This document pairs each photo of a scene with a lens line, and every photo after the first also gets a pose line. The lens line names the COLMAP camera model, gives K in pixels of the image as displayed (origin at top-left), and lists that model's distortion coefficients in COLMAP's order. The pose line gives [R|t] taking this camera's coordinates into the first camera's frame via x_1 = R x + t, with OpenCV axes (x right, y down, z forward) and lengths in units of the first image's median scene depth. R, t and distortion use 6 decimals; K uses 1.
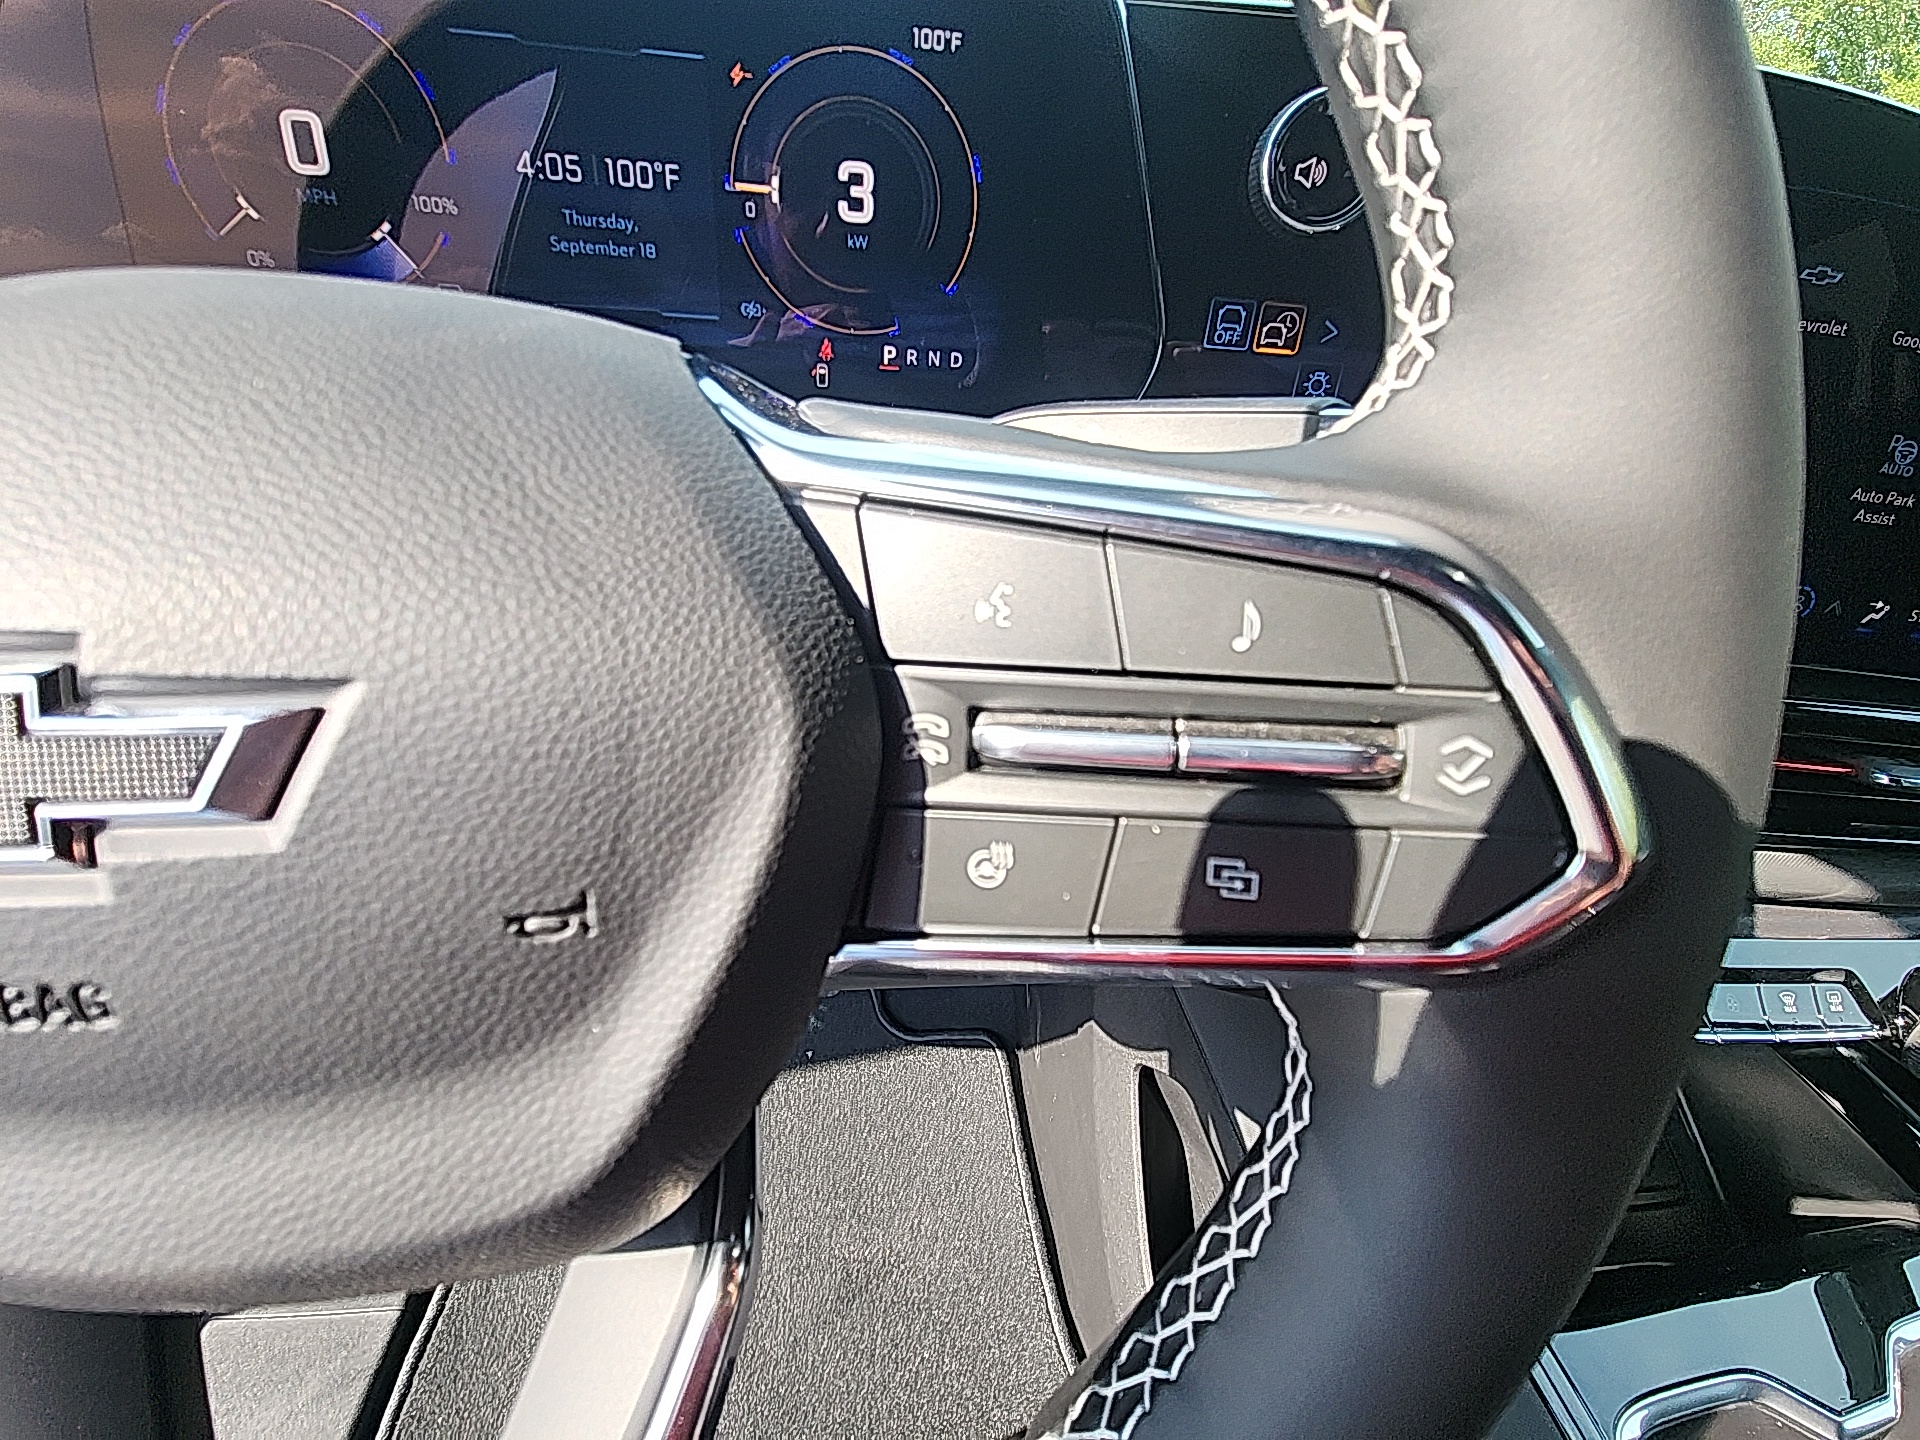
lens RADIAL K [[760.0, 0, 954.2], [0, 760.0, 707.0], [0, 0, 1]] dist [0.001191, -0.000133]
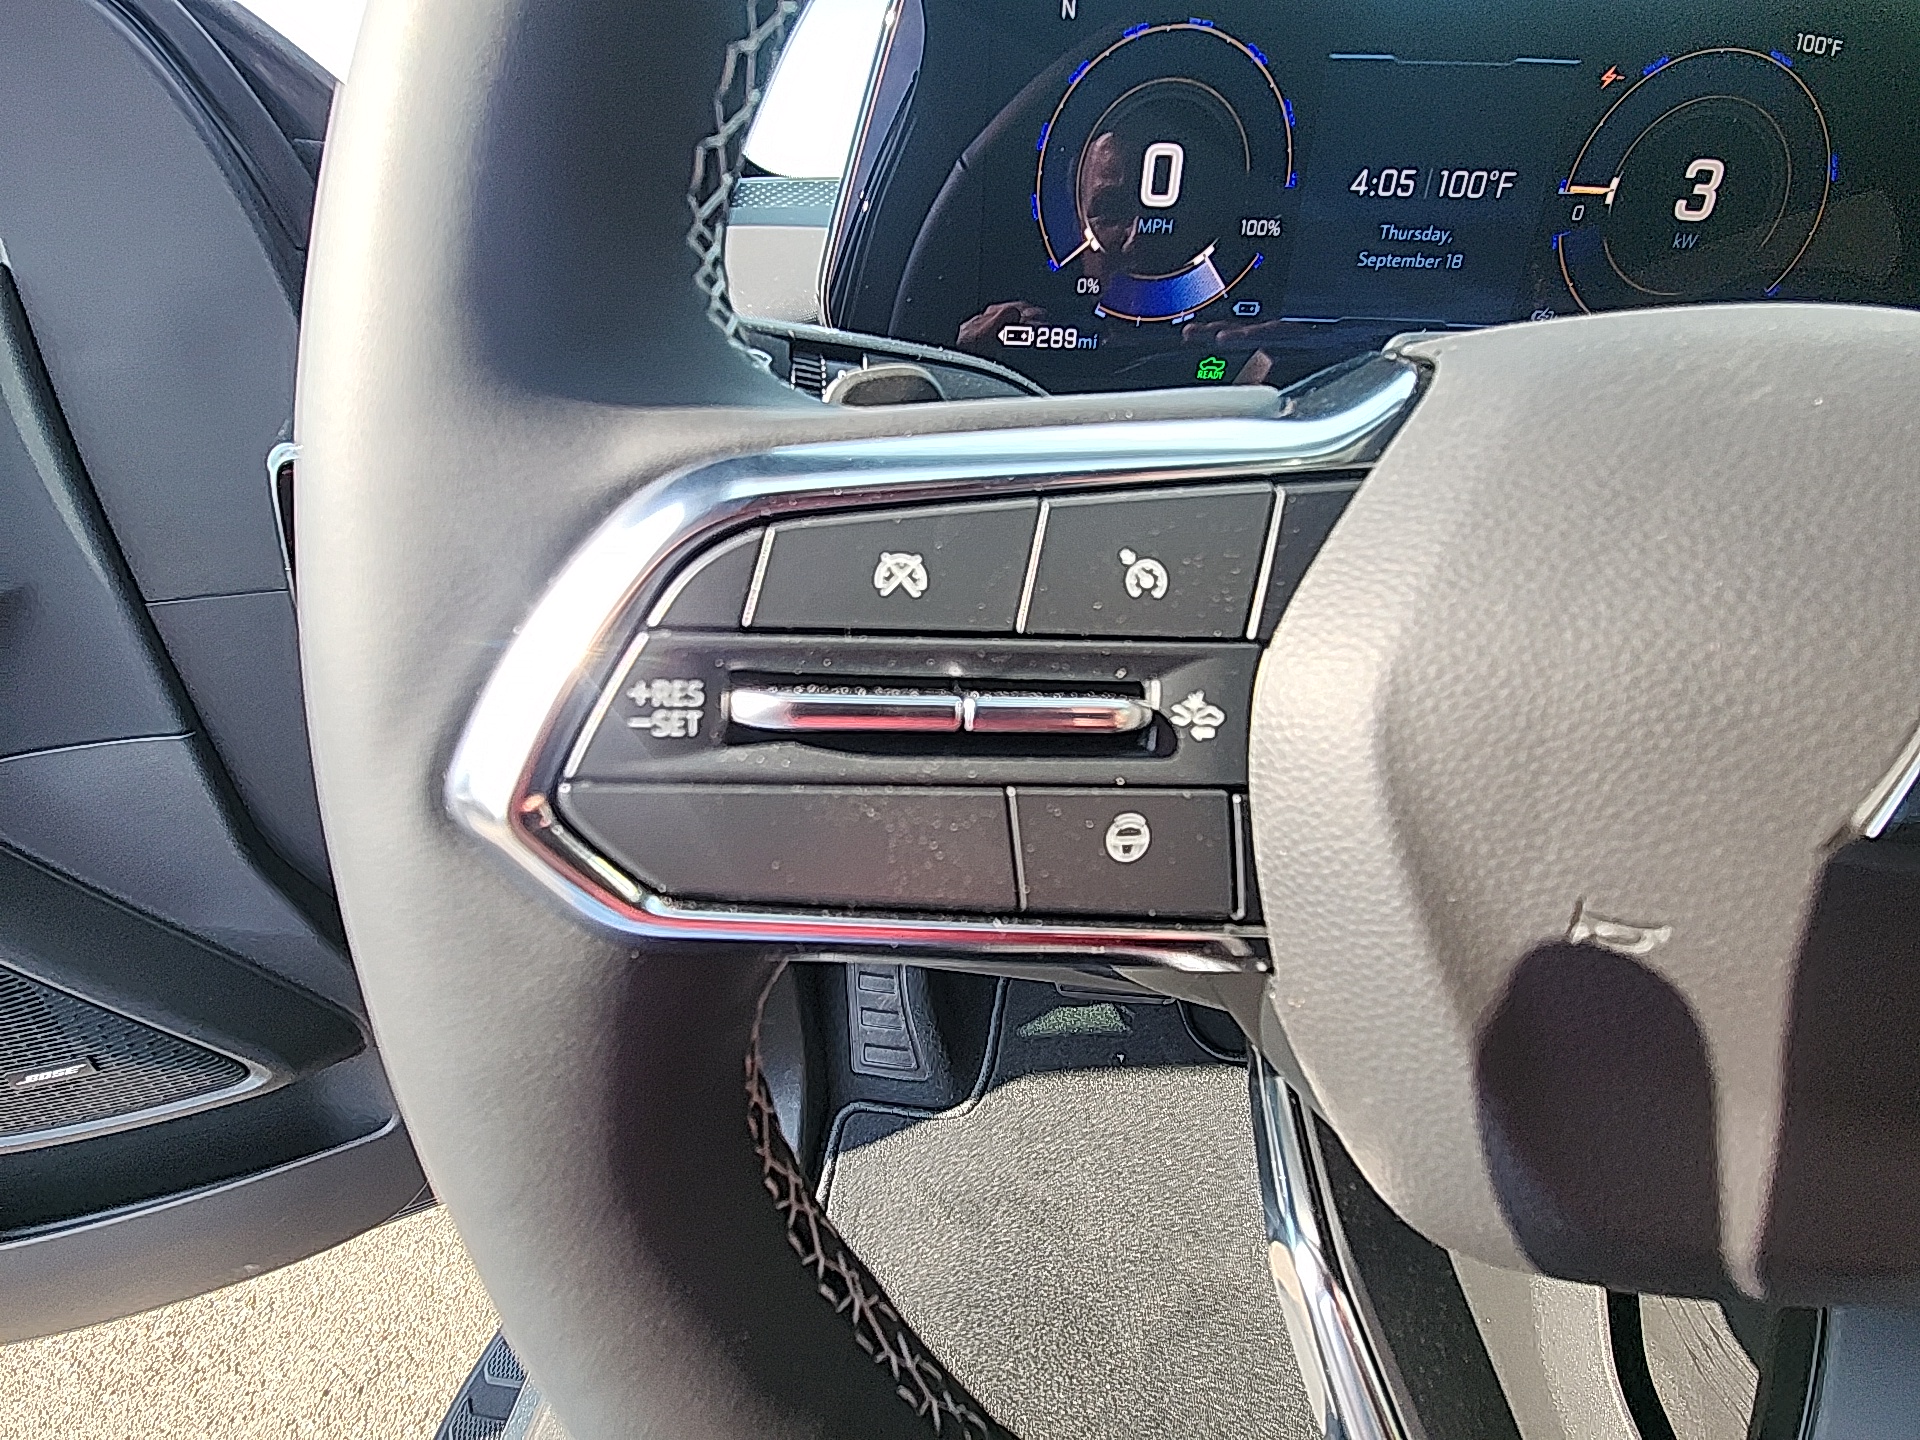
lens RADIAL K [[757.9, 0, 937.4], [0, 757.9, 704.5], [0, 0, 1]] dist [0.012259, -0.009775]
pose [[0.977770, 0.063424, -0.199860, -0.871154], [-0.063874, 0.997949, 0.004206, 0.017119], [0.199716, 0.008653, 0.979816, -0.106665]]
